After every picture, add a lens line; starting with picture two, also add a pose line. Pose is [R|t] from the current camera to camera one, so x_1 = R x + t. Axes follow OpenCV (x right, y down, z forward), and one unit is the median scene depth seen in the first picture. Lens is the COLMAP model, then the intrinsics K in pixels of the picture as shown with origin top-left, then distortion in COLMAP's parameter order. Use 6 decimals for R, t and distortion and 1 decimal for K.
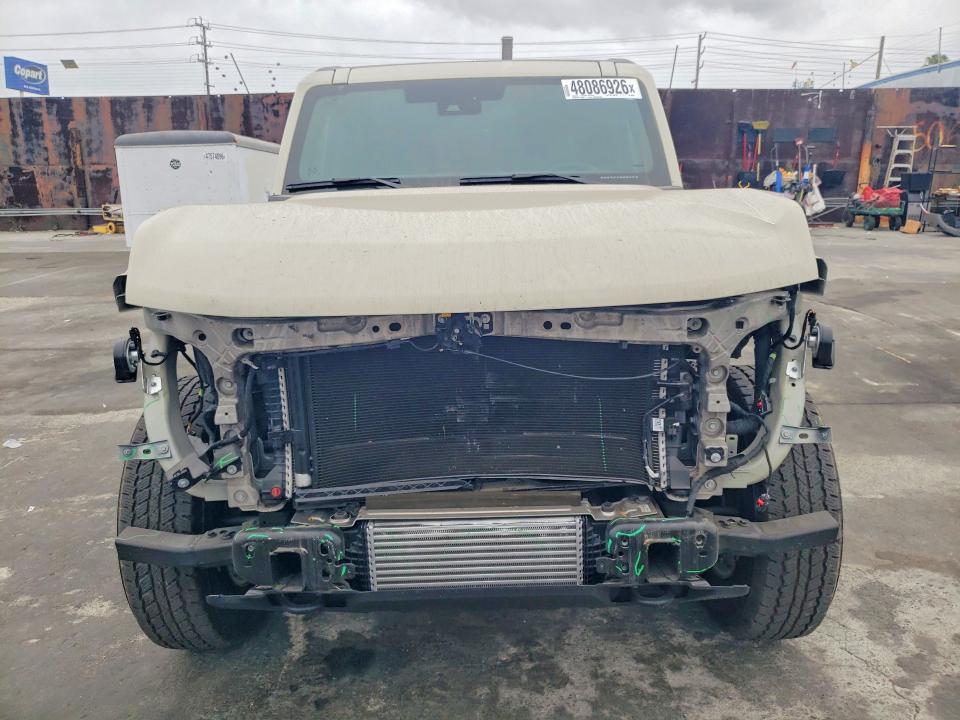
lens RADIAL K [[749.4, 0, 480.0], [0, 749.4, 360.0], [0, 0, 1]] dist [0.030185, 0.004347]
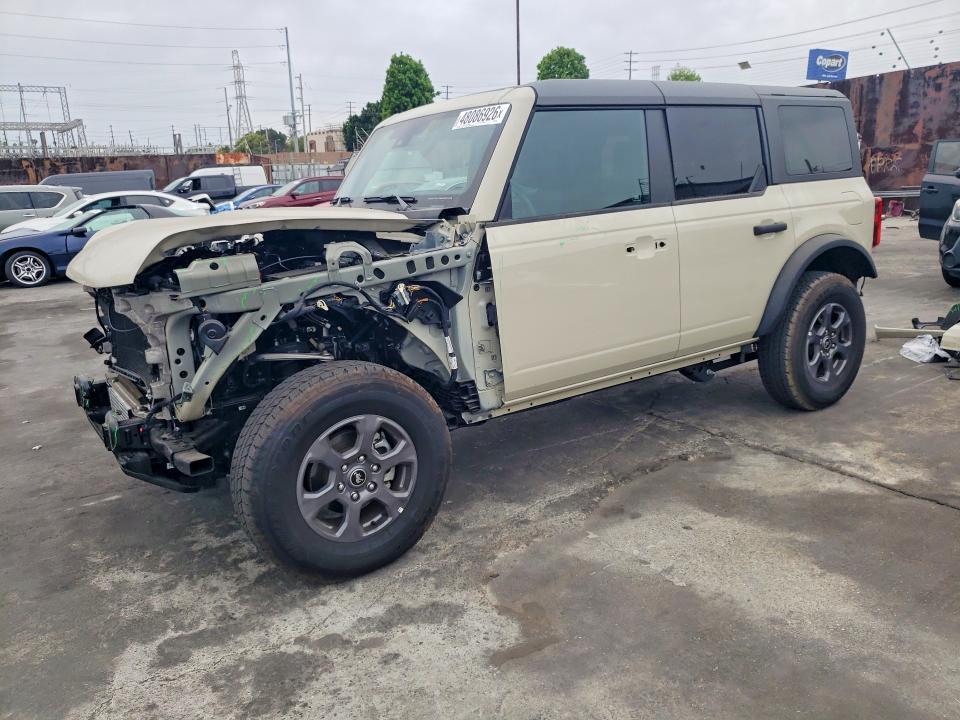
lens RADIAL K [[751.6, 0, 484.5], [0, 751.6, 362.0], [0, 0, 1]] dist [0.012458, 0.005329]
pose [[0.567601, 0.187372, -0.801699, 0.204254], [-0.163632, 0.980006, 0.113194, -0.023220], [0.806879, 0.066935, 0.586912, 0.066354]]
